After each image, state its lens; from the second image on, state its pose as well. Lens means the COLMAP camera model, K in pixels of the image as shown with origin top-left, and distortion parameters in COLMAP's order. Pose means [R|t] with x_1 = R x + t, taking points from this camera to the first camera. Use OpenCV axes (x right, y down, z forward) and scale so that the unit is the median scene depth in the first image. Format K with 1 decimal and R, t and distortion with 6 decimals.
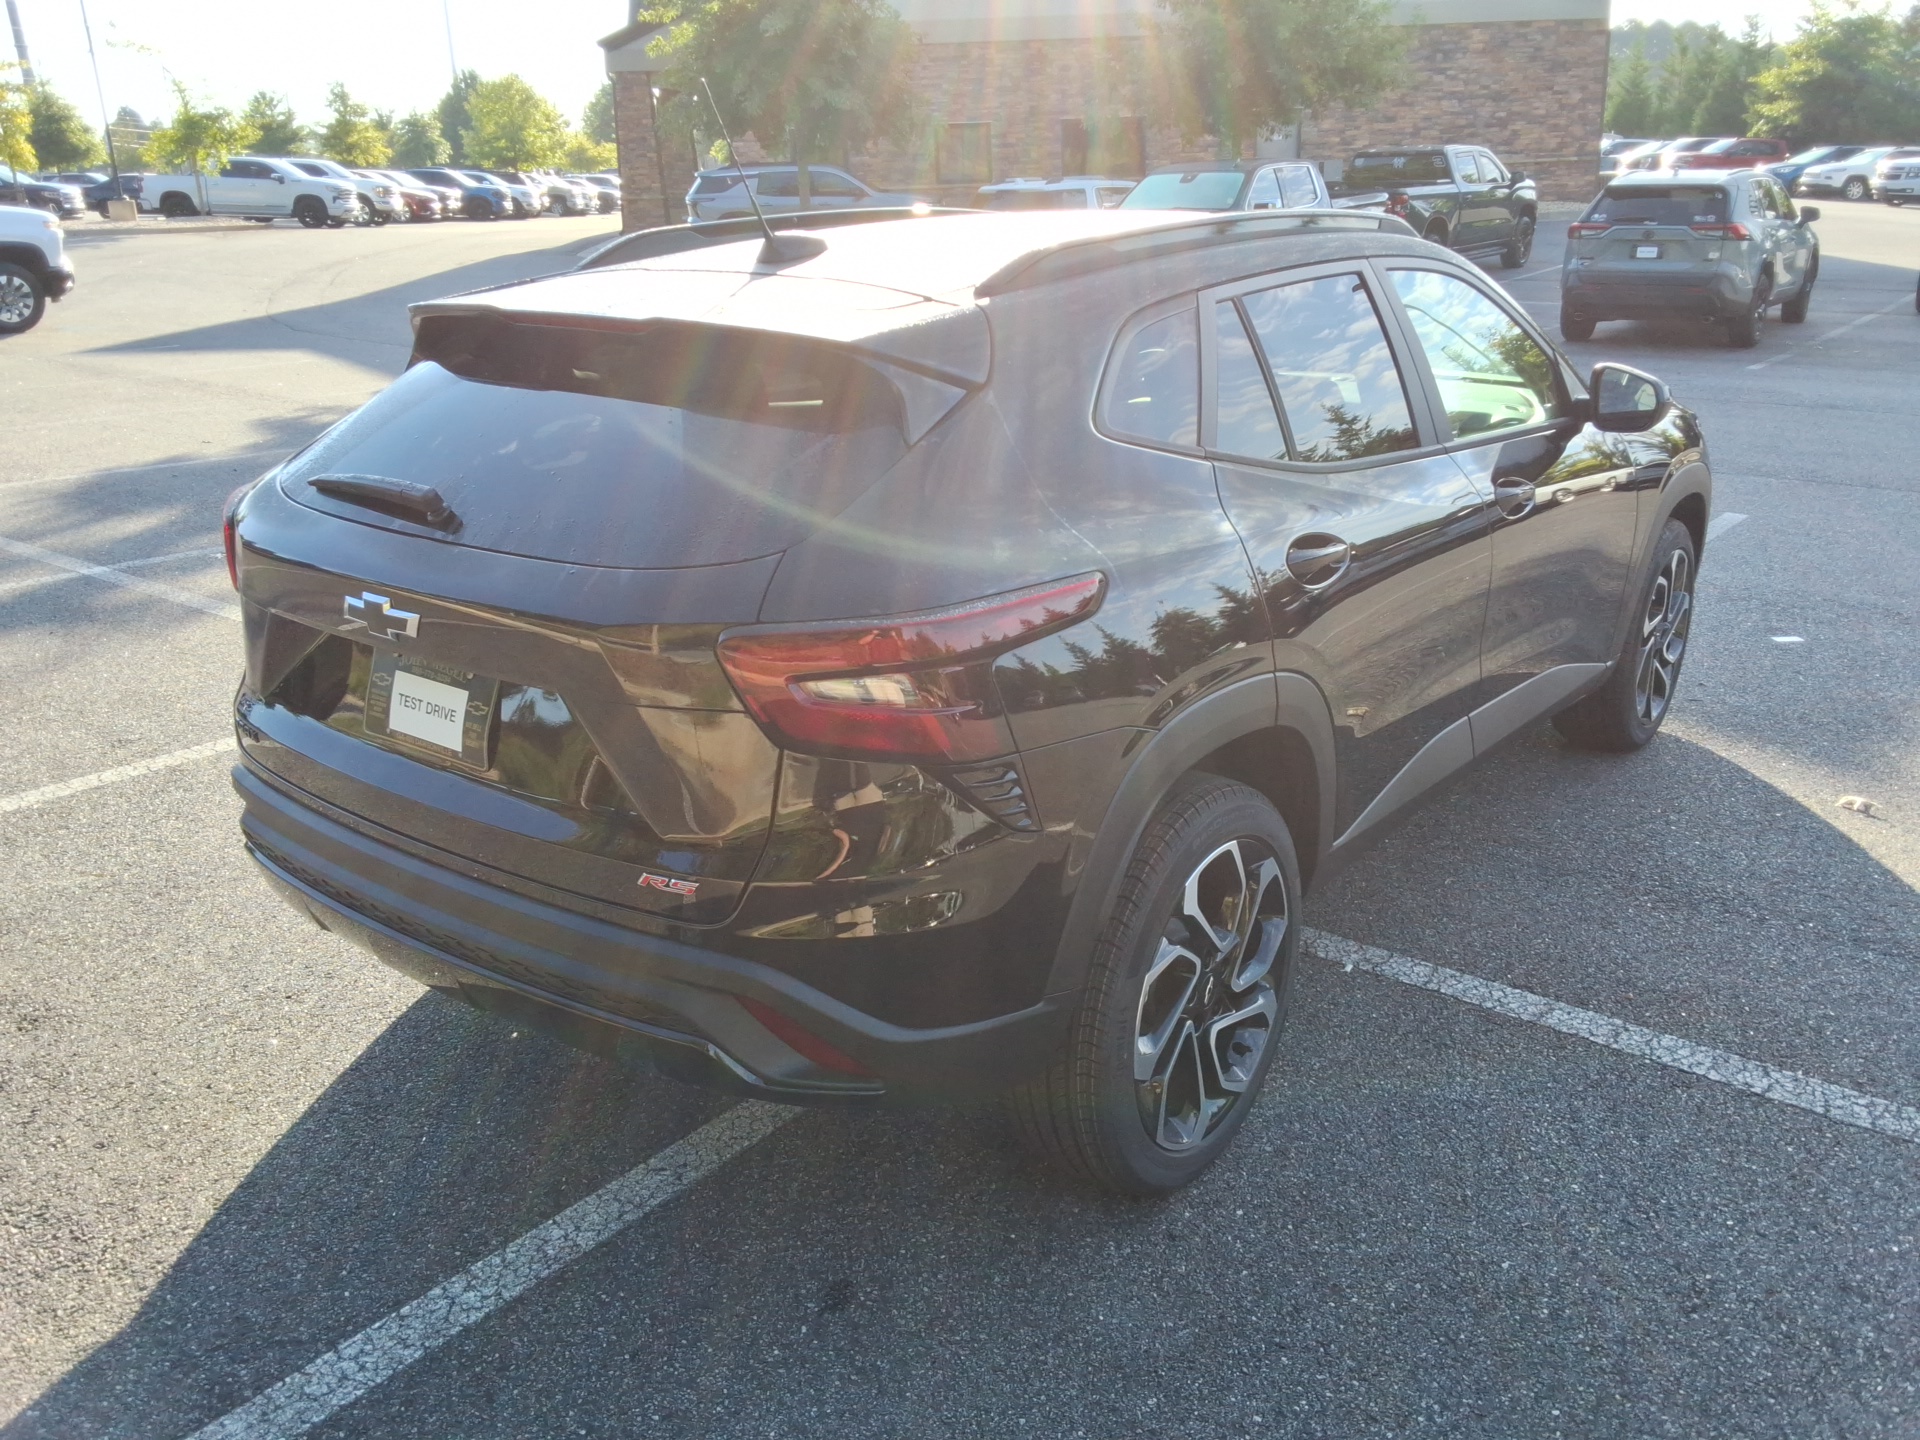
lens RADIAL K [[1541.9, 0, 979.7], [0, 1541.9, 717.2], [0, 0, 1]] dist [0.111956, -0.171764]
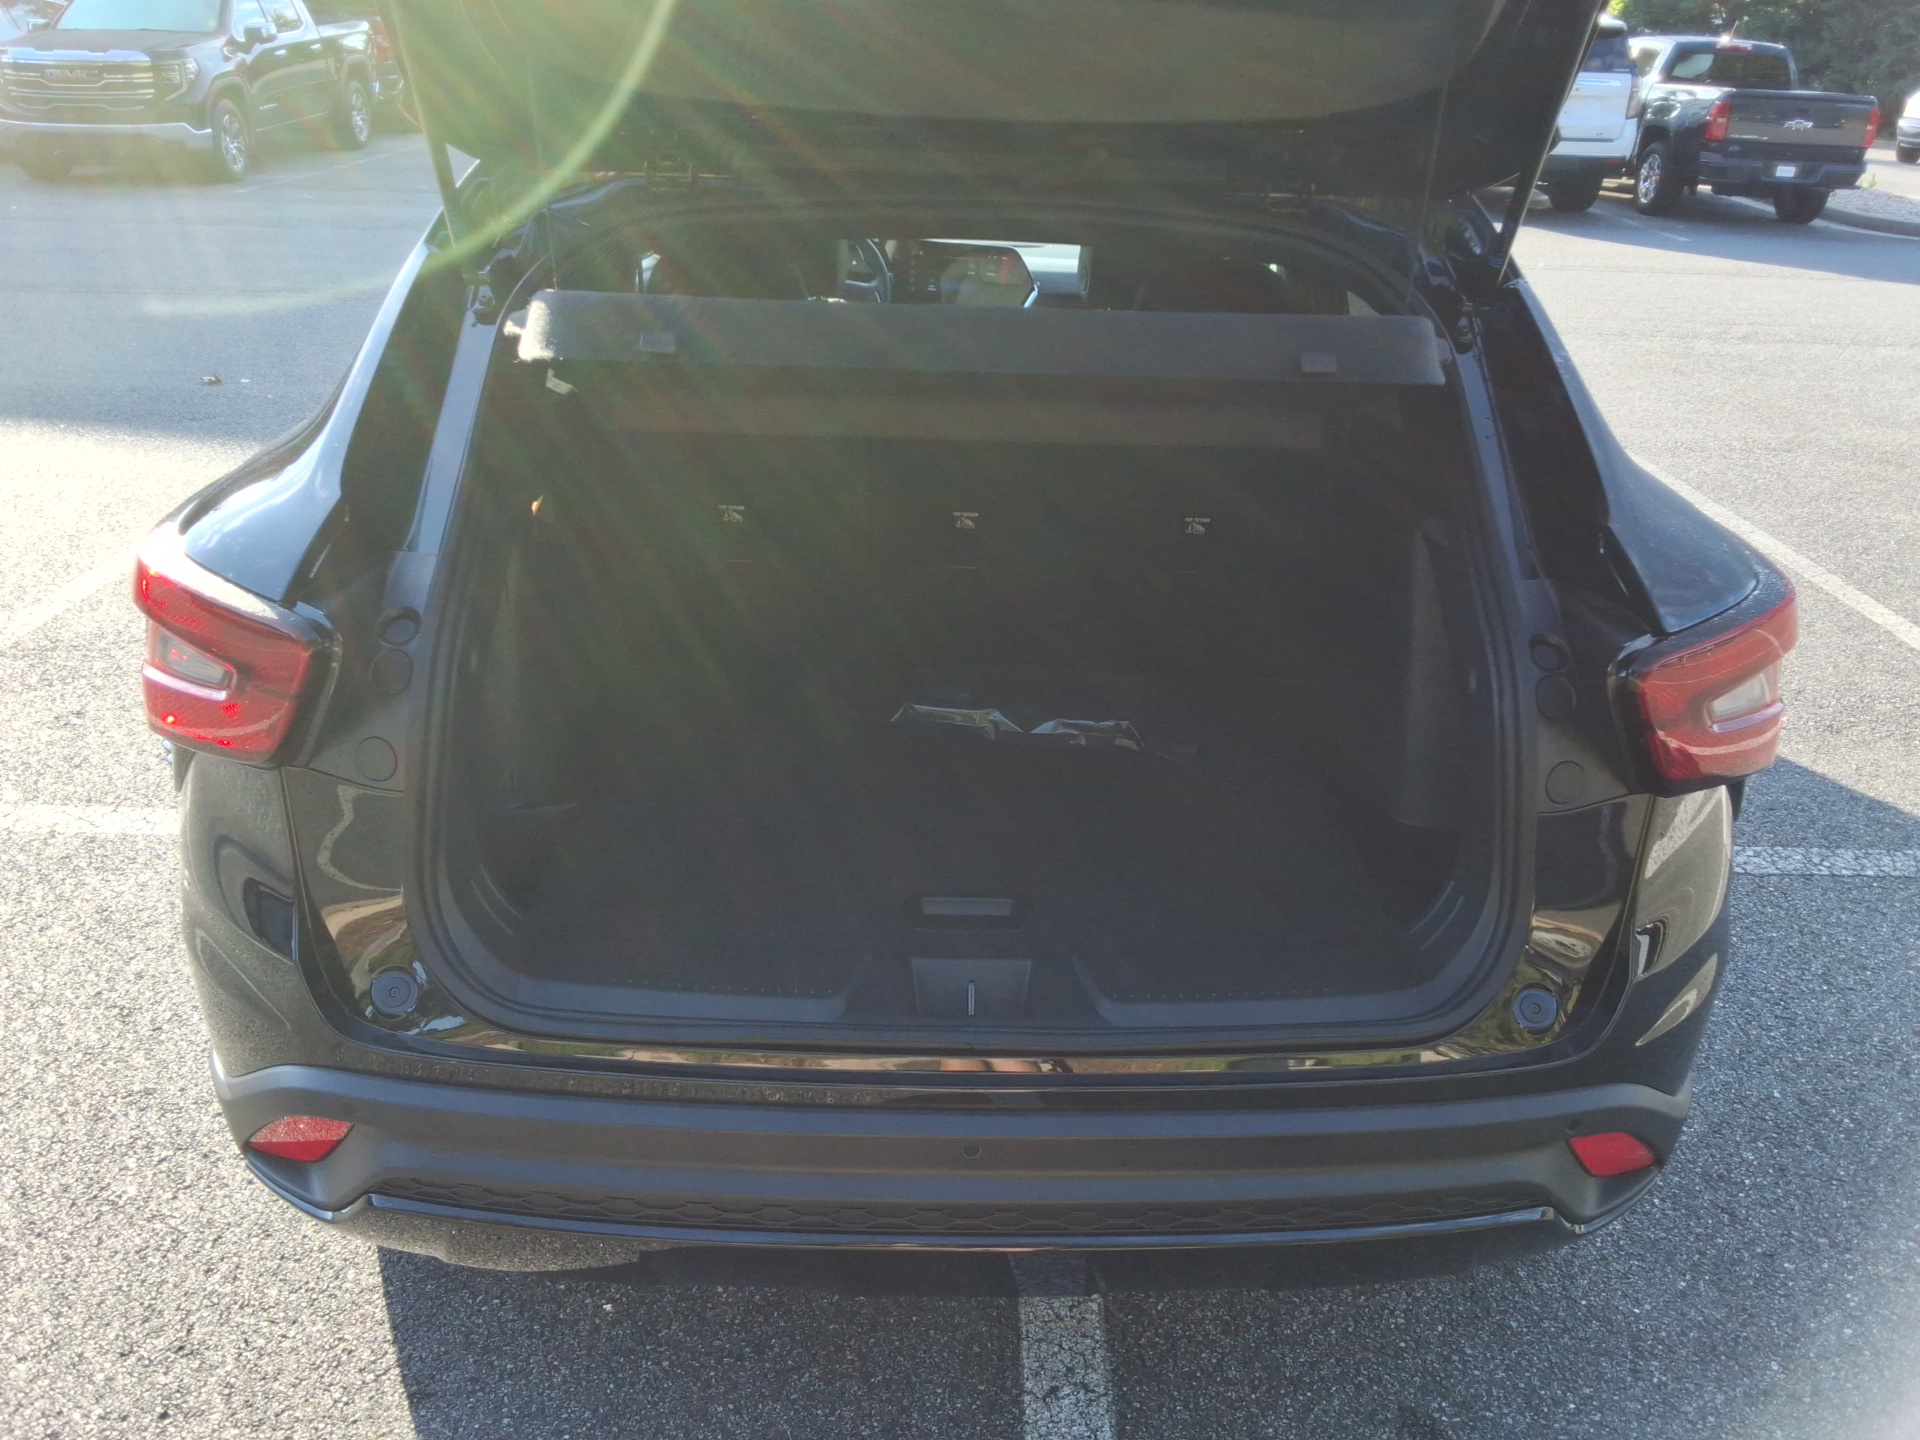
lens RADIAL K [[1554.1, 0, 972.2], [0, 1554.1, 725.9], [0, 0, 1]] dist [0.001916, -0.010413]
pose [[0.782580, -0.223845, 0.580915, -0.073452], [0.164832, 0.974322, 0.153383, -0.016440], [-0.600332, -0.024281, 0.799382, 0.056002]]
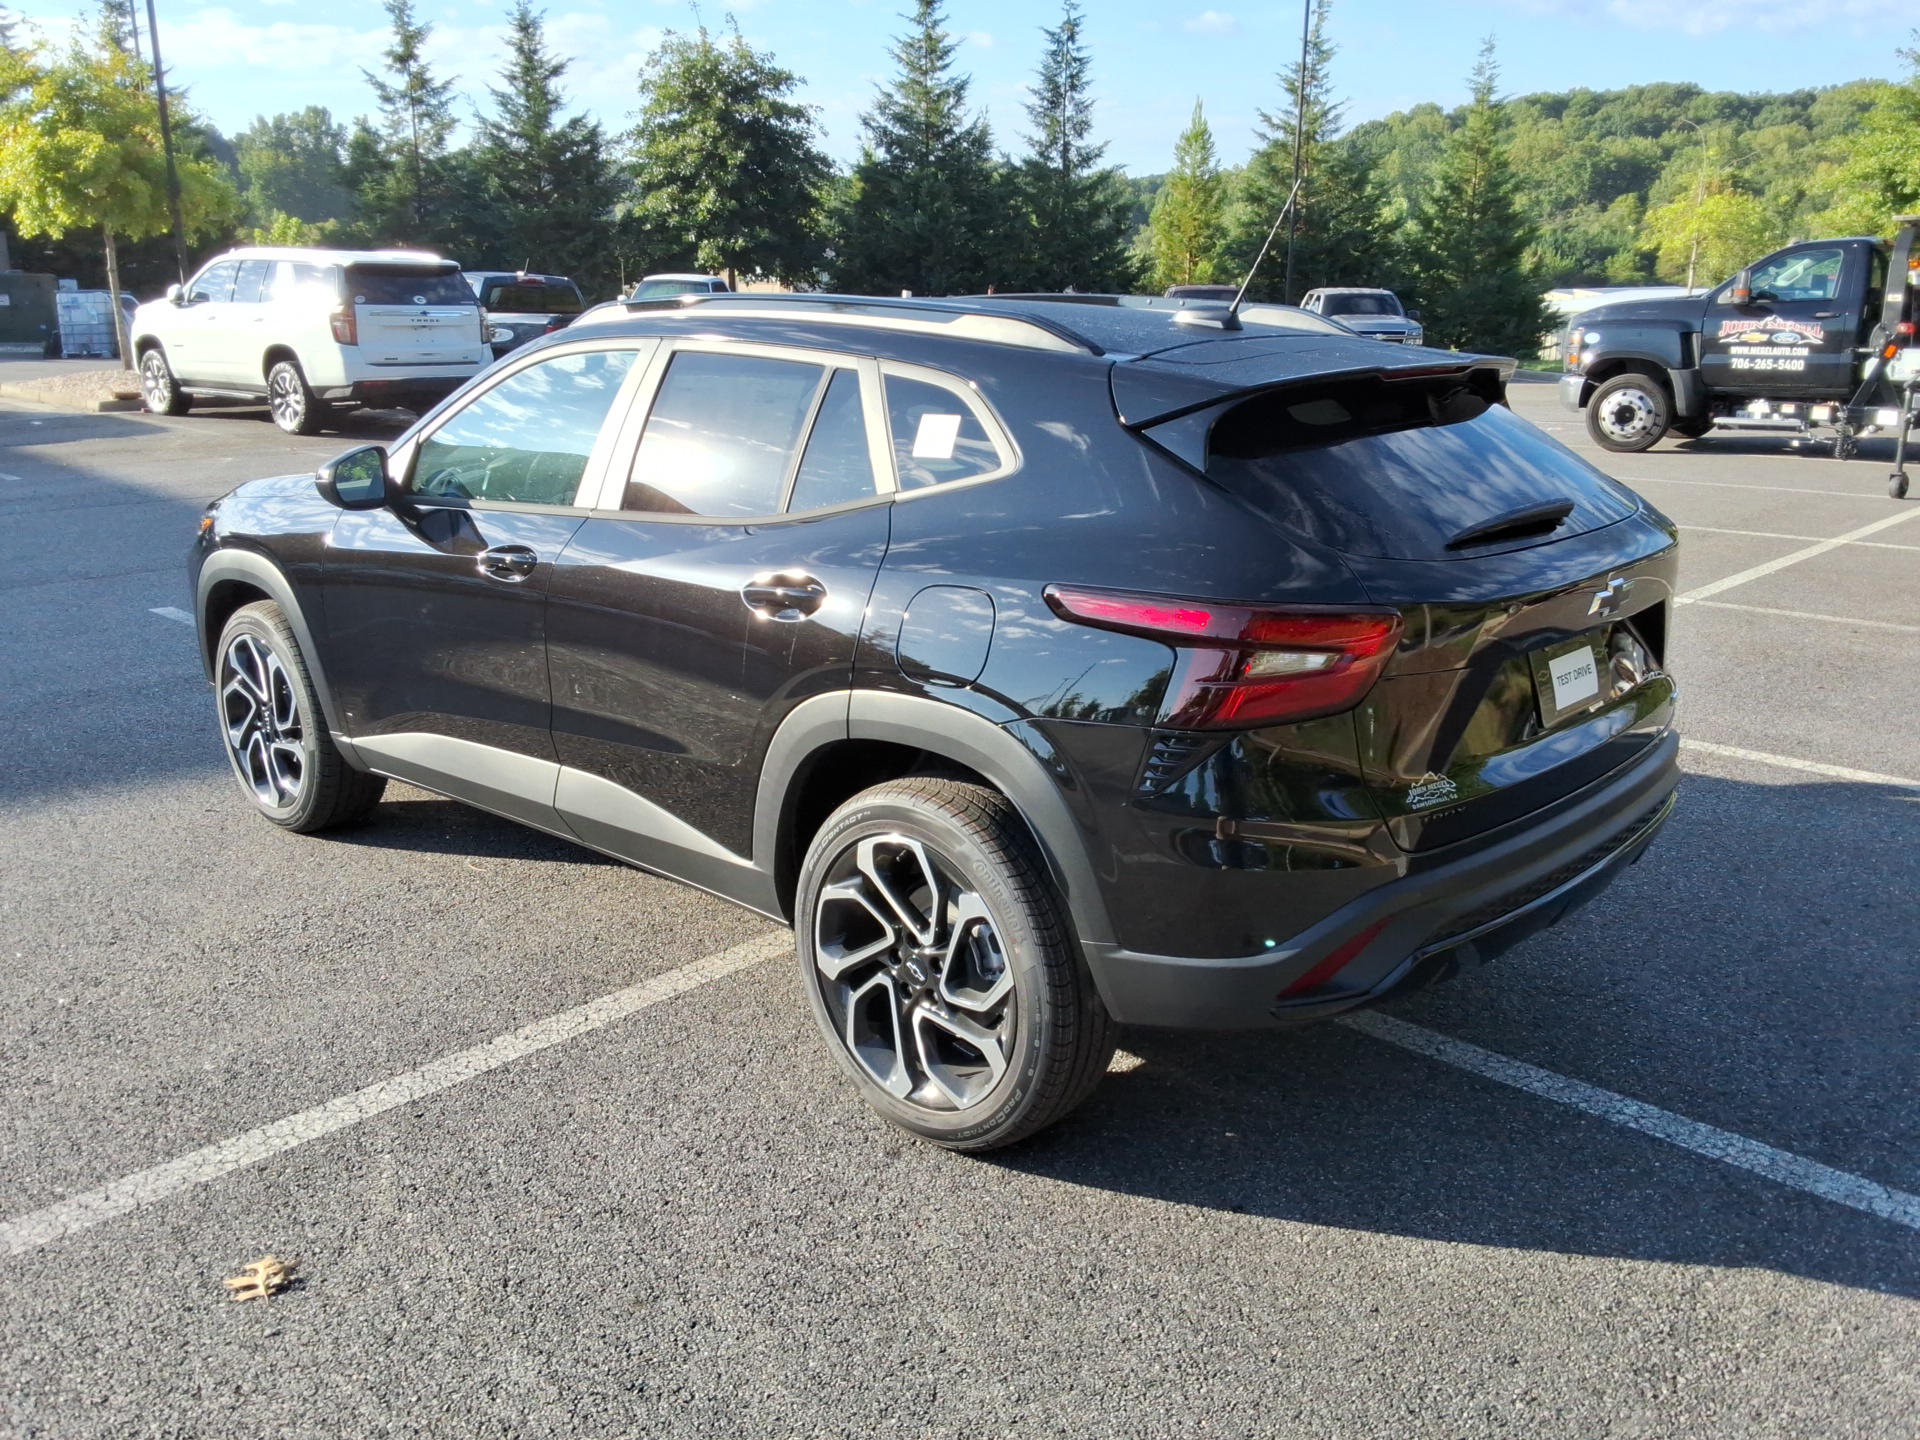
lens RADIAL K [[1541.9, 0, 979.7], [0, 1541.9, 717.2], [0, 0, 1]] dist [0.111956, -0.171764]
pose [[0.083100, -0.255121, 0.963331, -0.169044], [0.321712, 0.921785, 0.216366, -0.041774], [-0.943184, 0.291935, 0.158676, 0.133629]]
